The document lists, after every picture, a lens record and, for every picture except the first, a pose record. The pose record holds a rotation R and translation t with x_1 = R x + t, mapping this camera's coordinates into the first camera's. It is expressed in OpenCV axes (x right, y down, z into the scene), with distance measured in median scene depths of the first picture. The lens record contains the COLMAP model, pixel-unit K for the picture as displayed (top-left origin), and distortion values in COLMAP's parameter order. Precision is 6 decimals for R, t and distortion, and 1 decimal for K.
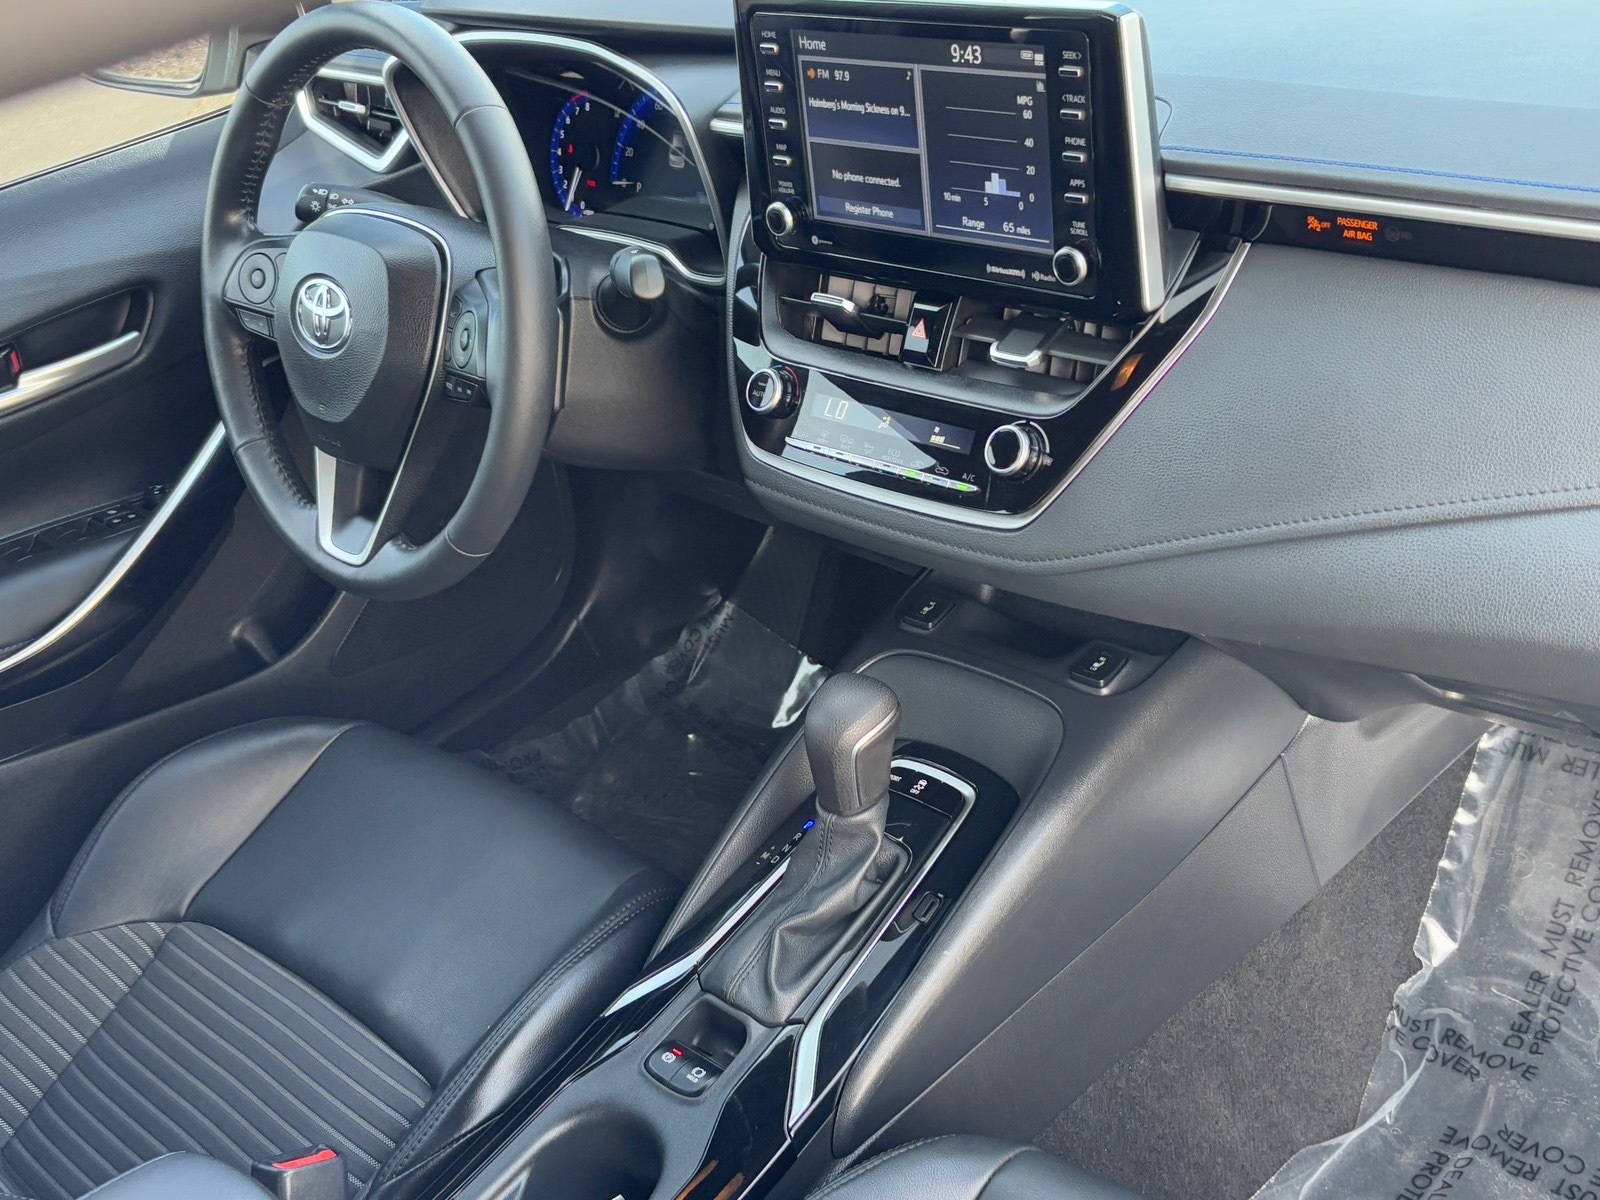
lens RADIAL K [[1921.3, 0, 811.0], [0, 1921.3, 624.5], [0, 0, 1]] dist [0.087912, 0.000000]
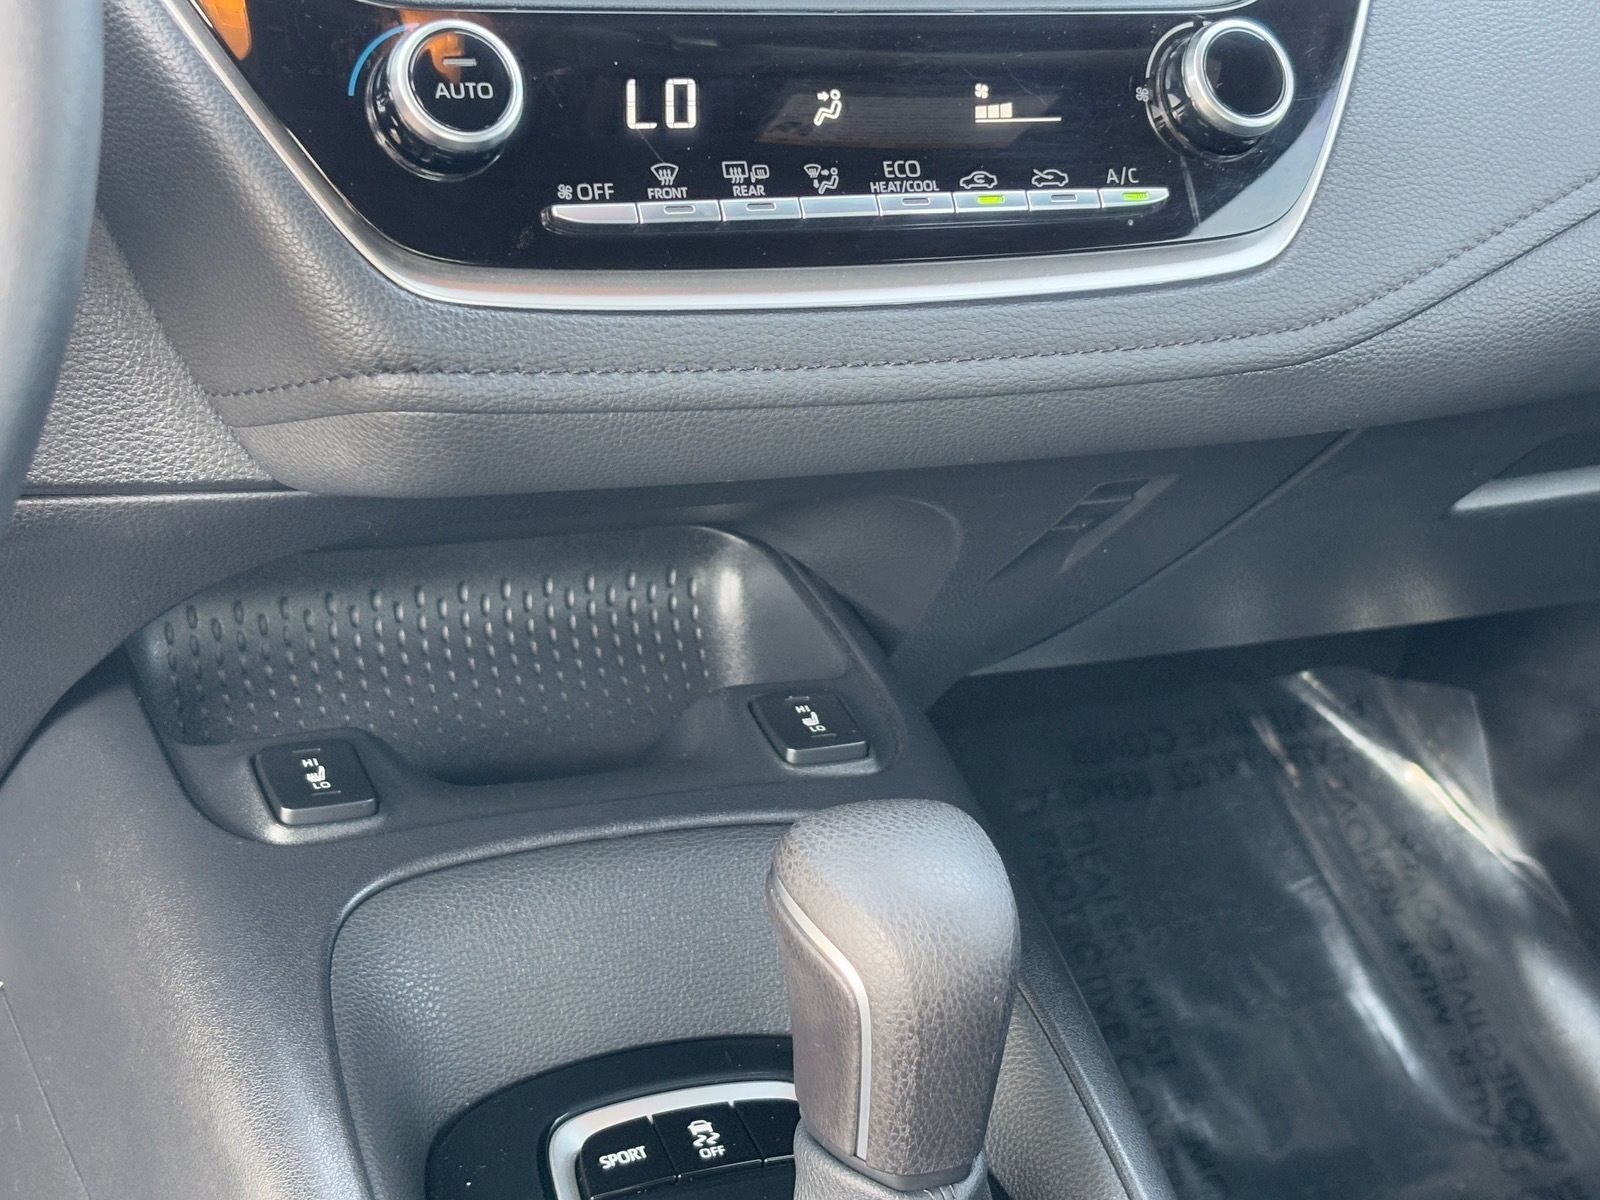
lens RADIAL K [[2908.5, 0, 787.0], [0, 2908.5, 559.9], [0, 0, 1]] dist [0.152175, 0.000000]
pose [[0.334318, -0.162707, 0.928309, -0.535083], [0.341278, 0.939038, 0.041681, -0.049364], [-0.878499, 0.302877, 0.369466, 0.850324]]
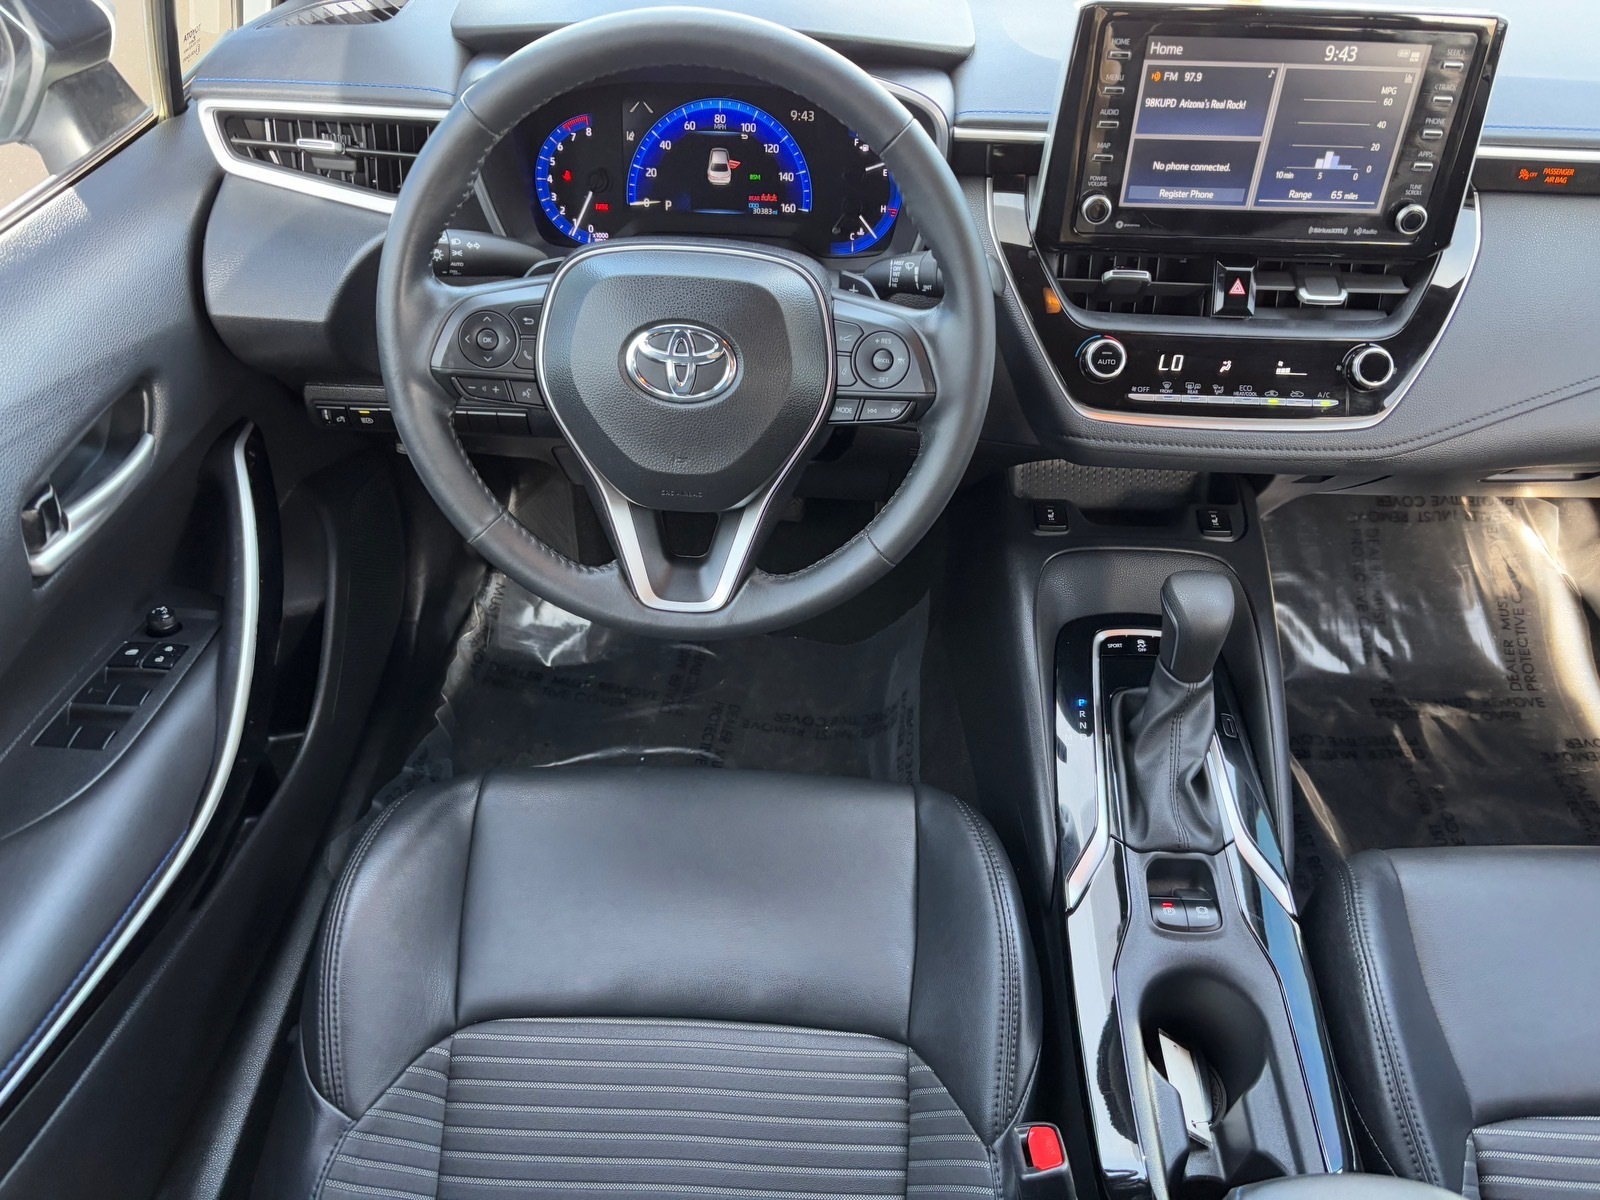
lens RADIAL K [[1212.2, 0, 807.6], [0, 1212.2, 611.8], [0, 0, 1]] dist [0.032430, -0.043324]
pose [[0.719075, -0.292090, 0.630567, -0.722709], [0.220335, 0.956390, 0.191755, -0.169685], [-0.659078, 0.001050, 0.752074, 0.608753]]
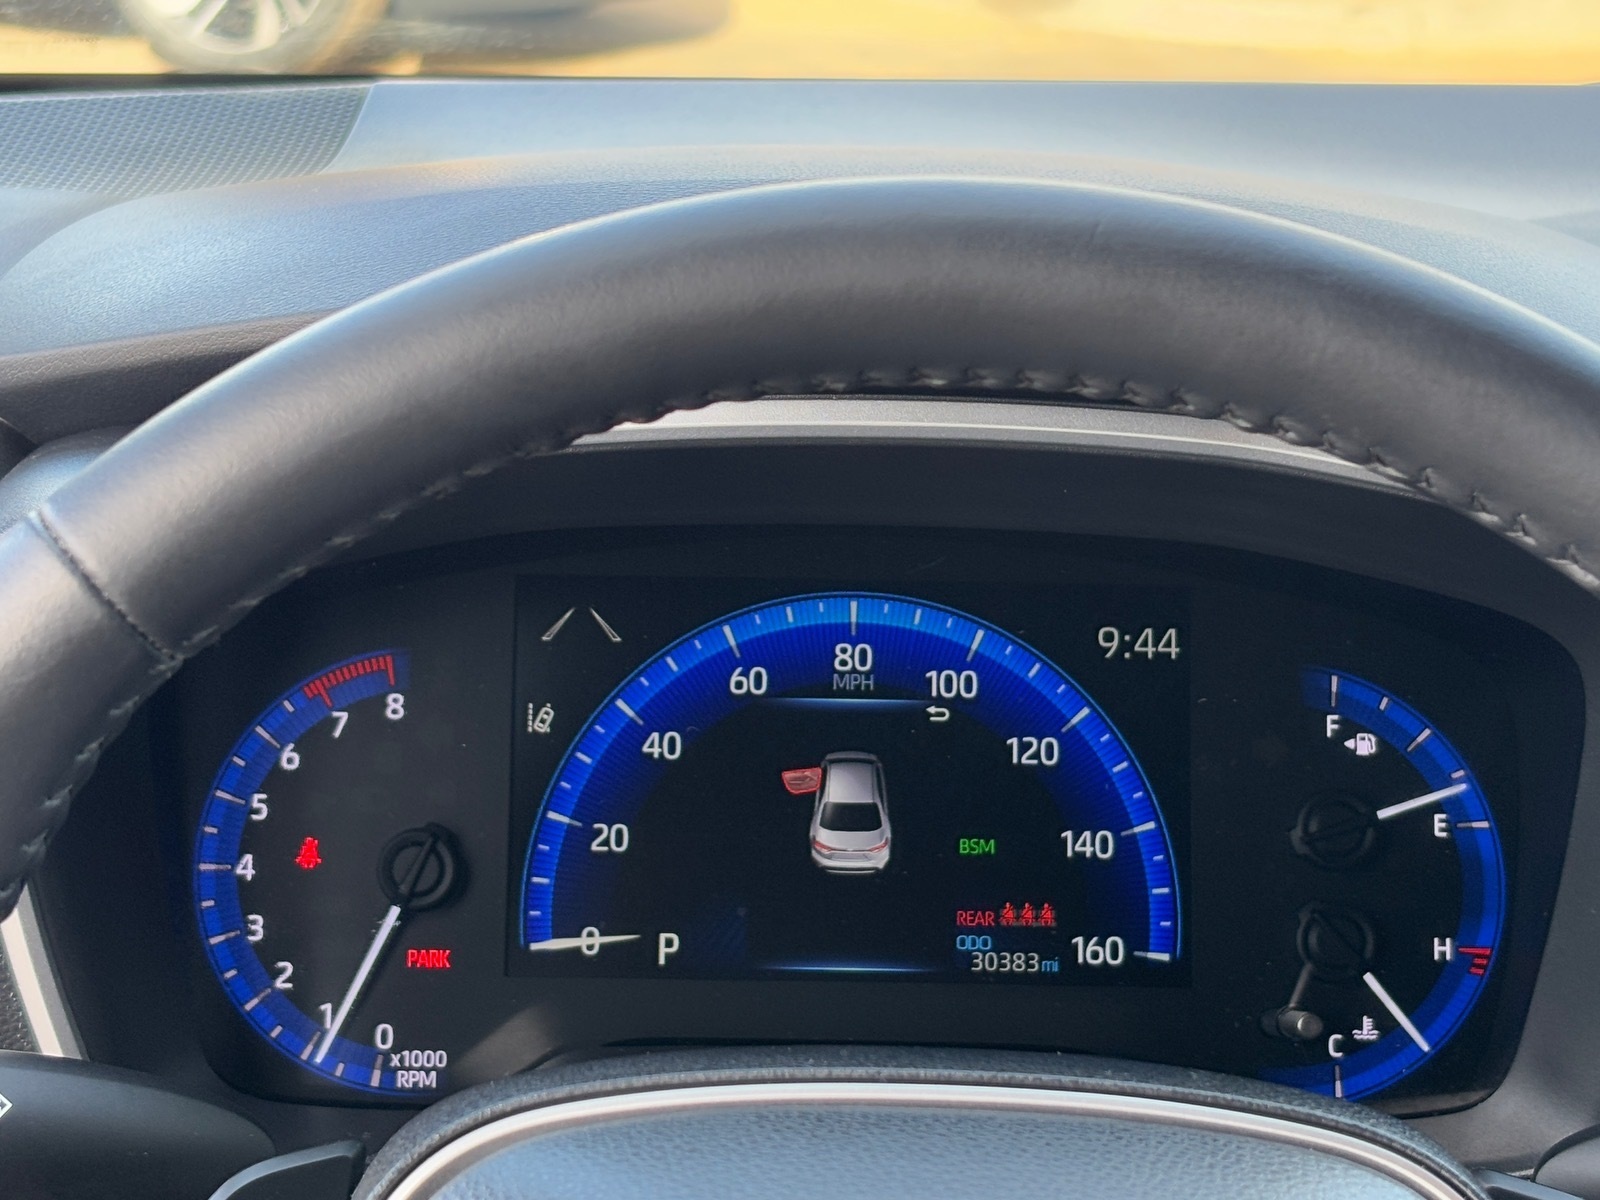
lens RADIAL K [[3143.0, 0, 754.9], [0, 3143.0, 543.1], [0, 0, 1]] dist [0.160154, 0.000000]
pose [[0.701702, 0.003396, 0.712462, -0.587389], [0.240935, 0.939944, -0.241777, -0.226191], [-0.670495, 0.341312, 0.658743, 0.893875]]
